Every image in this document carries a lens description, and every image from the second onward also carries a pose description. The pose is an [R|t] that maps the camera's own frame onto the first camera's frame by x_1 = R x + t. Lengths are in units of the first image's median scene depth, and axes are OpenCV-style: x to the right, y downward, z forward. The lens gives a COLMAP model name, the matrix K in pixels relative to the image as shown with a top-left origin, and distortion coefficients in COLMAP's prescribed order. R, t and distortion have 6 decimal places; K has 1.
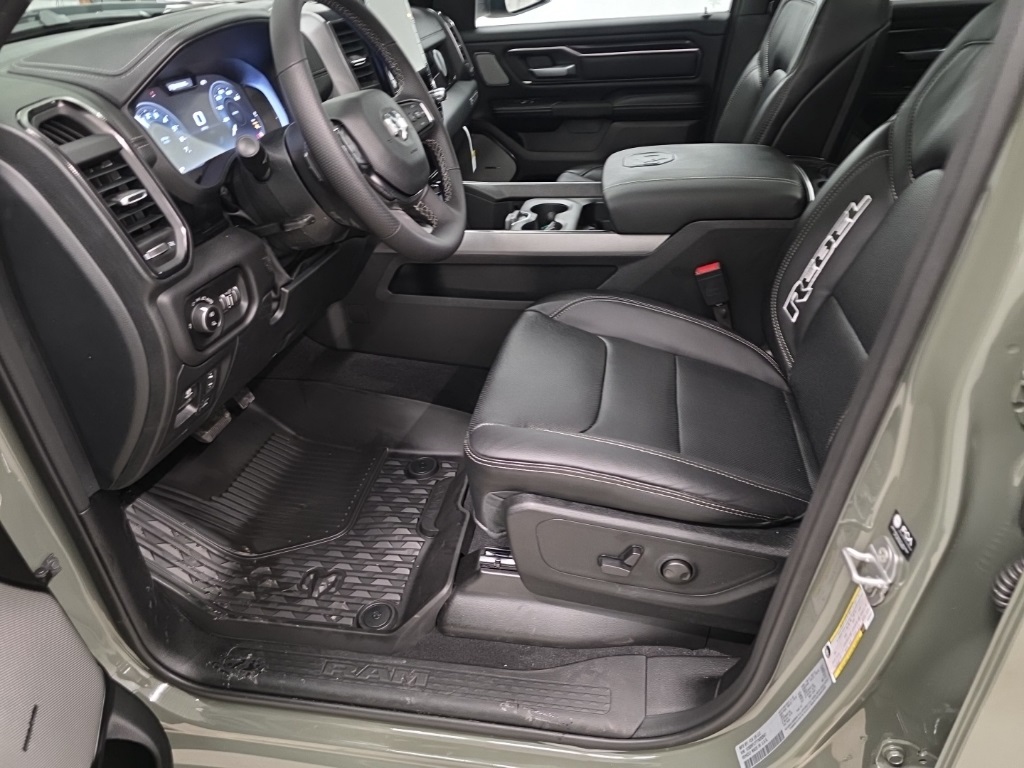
lens RADIAL K [[686.1, 0, 513.4], [0, 686.1, 382.0], [0, 0, 1]] dist [0.039848, -0.034823]
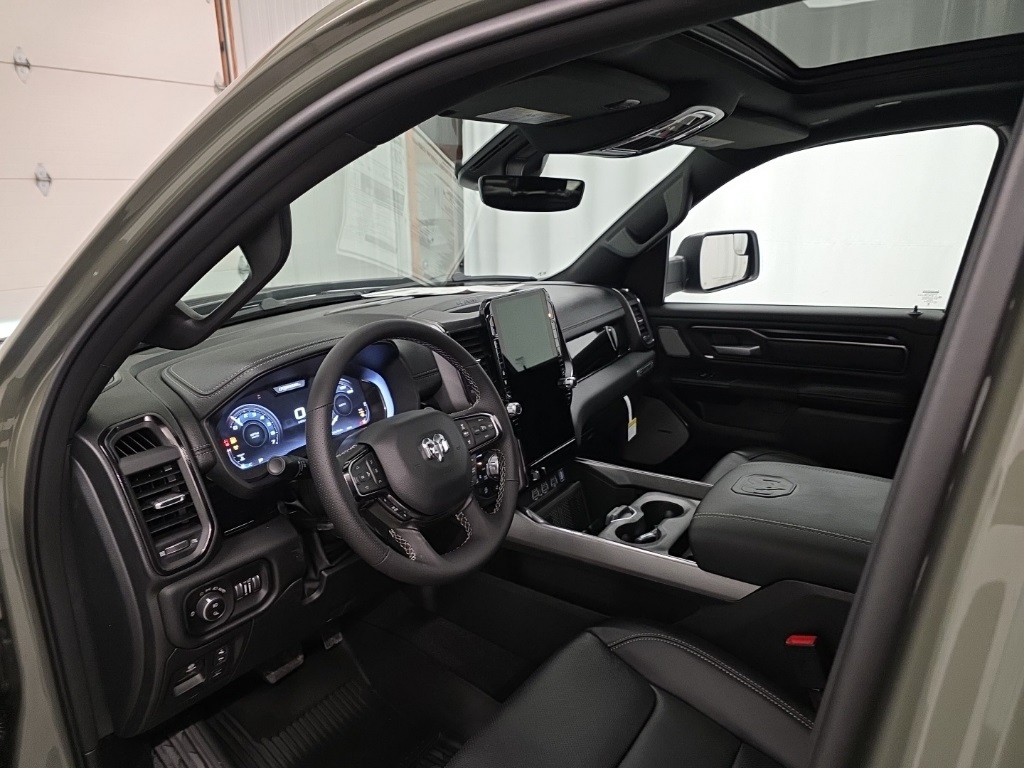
lens RADIAL K [[686.1, 0, 512.0], [0, 686.1, 384.2], [0, 0, 1]] dist [0.039848, -0.034823]
pose [[0.907084, 0.119896, -0.403514, 0.290384], [-0.219973, 0.952295, -0.211535, -0.224672], [0.358901, 0.280642, 0.890185, 0.067803]]
